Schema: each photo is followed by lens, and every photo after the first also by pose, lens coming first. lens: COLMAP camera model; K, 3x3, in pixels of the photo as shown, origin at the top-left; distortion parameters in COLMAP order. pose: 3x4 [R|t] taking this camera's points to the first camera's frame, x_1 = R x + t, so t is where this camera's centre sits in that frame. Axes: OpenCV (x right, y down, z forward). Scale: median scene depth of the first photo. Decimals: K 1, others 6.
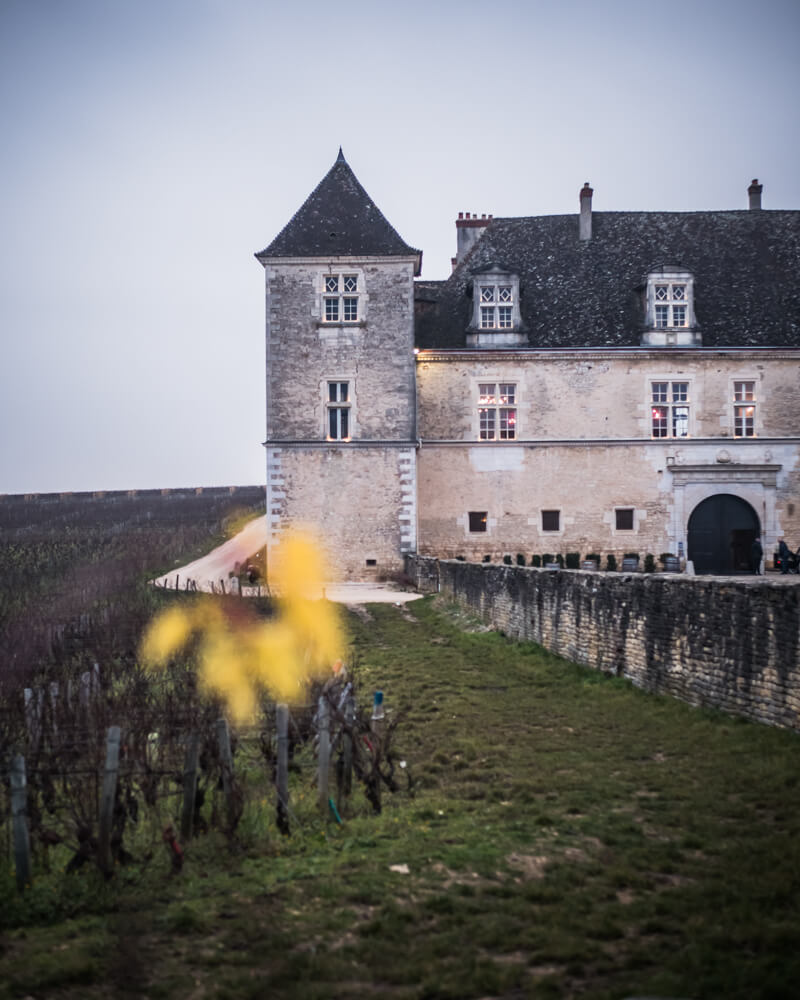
lens RADIAL K [[1622.1, 0, 400.0], [0, 1622.1, 500.0], [0, 0, 1]] dist [-0.066977, -0.021987]
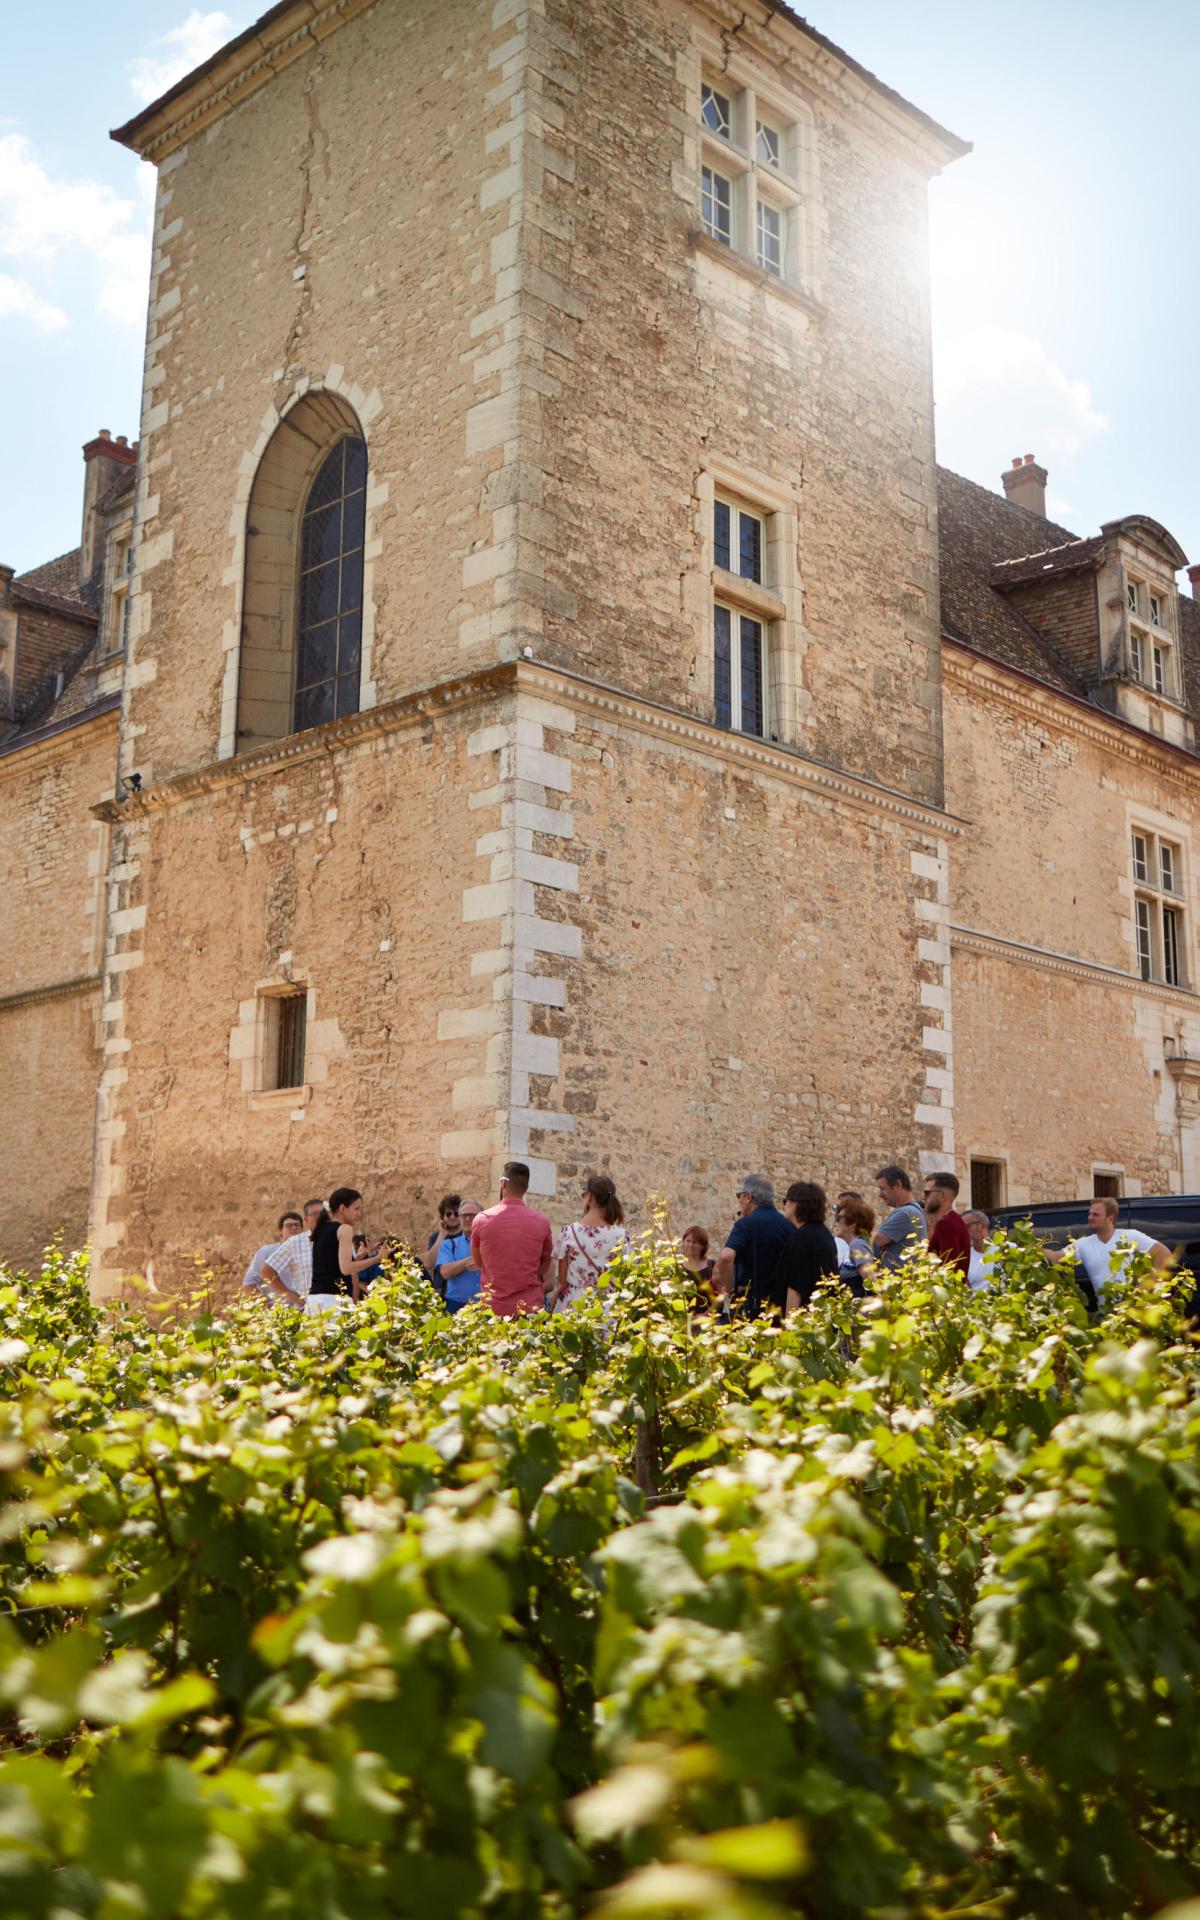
lens RADIAL K [[1961.3, 0, 600.0], [0, 1961.3, 960.0], [0, 0, 1]] dist [-0.063118, -0.000064]
pose [[0.677757, 0.156433, 0.718453, -0.240497], [-0.015941, 0.980003, -0.198344, 0.046147], [-0.735113, 0.122976, 0.666697, 0.839026]]
